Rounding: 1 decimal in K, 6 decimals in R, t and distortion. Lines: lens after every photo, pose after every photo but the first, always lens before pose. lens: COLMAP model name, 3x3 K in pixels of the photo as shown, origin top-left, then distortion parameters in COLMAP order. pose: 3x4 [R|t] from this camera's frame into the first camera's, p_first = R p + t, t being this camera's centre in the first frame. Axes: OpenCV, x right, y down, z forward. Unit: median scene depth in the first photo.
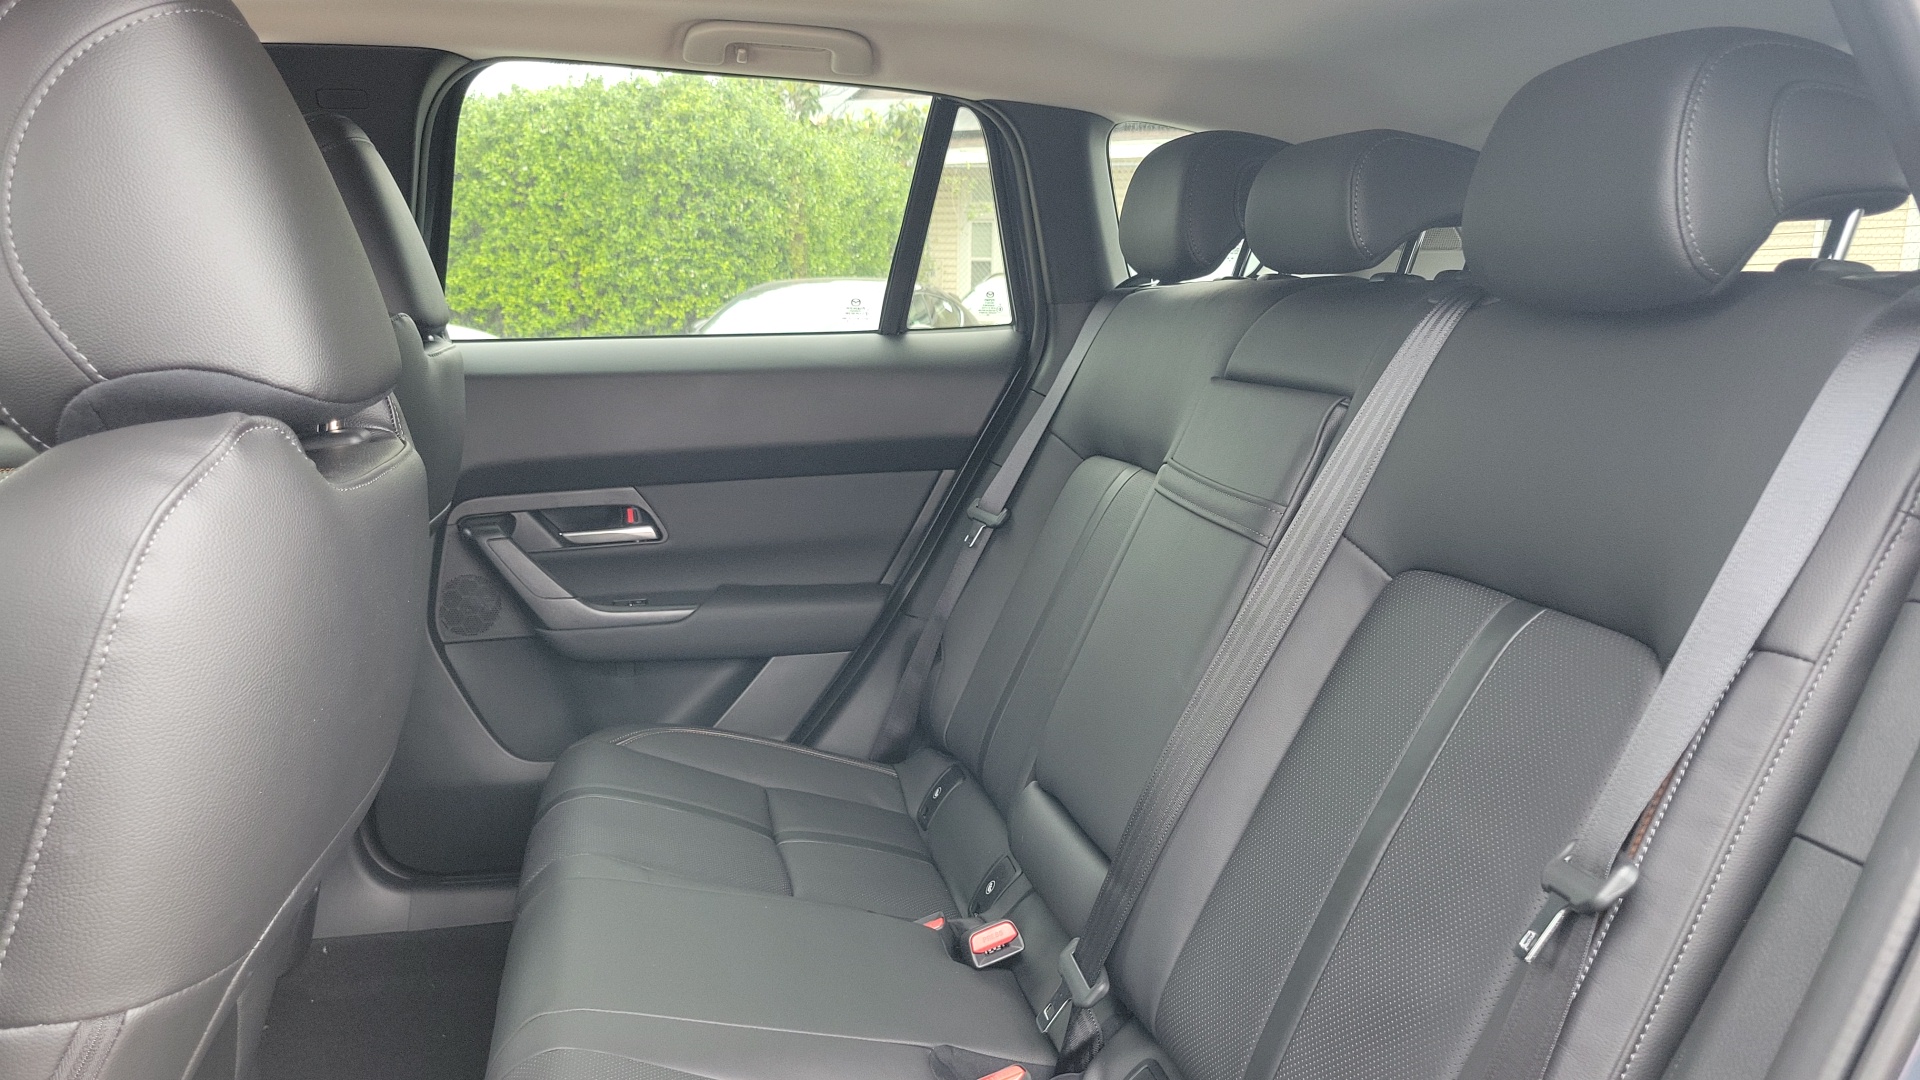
lens RADIAL K [[1455.9, 0, 923.0], [0, 1455.9, 551.6], [0, 0, 1]] dist [0.031829, -0.023884]
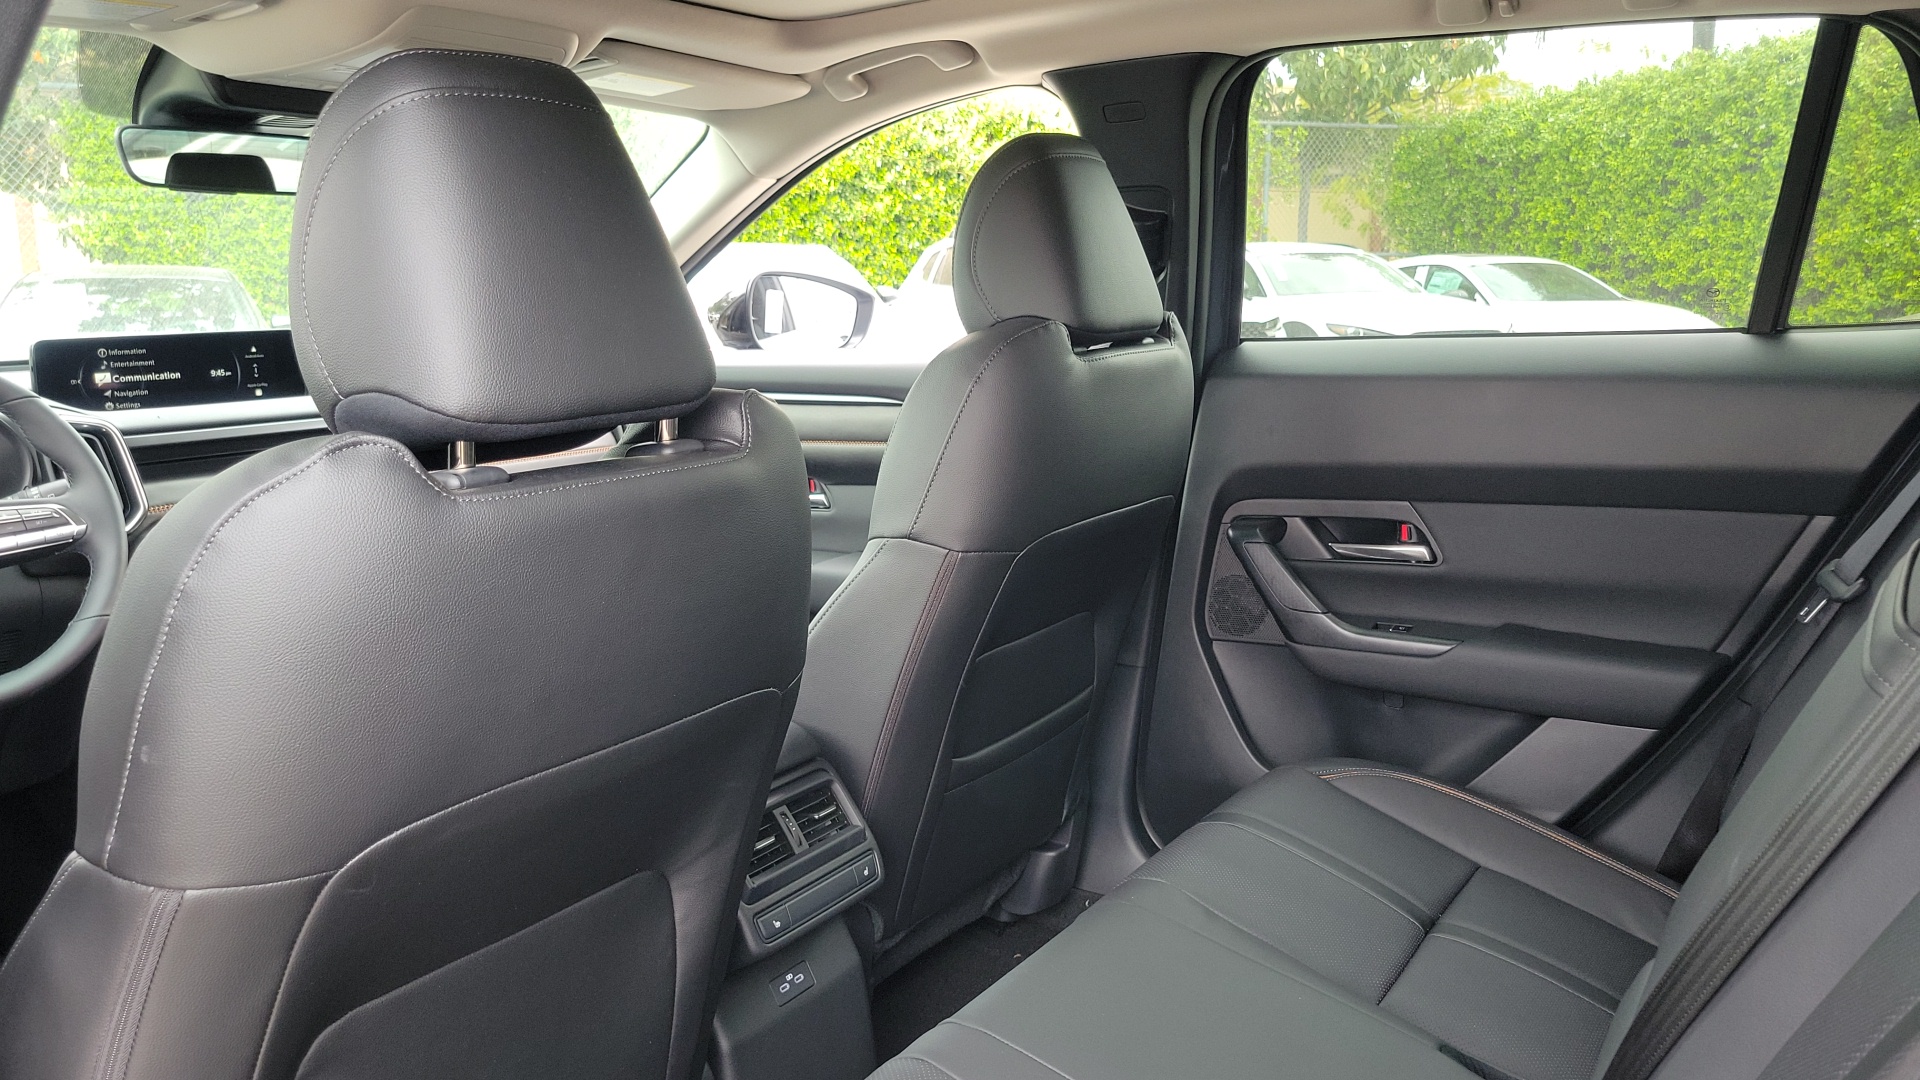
lens RADIAL K [[1455.9, 0, 996.8], [0, 1455.9, 527.1], [0, 0, 1]] dist [0.031829, -0.023884]
pose [[0.702374, 0.101641, -0.704514, 0.626060], [-0.100693, 0.993987, 0.043016, -0.100347], [0.704651, 0.040726, 0.708385, 0.431846]]
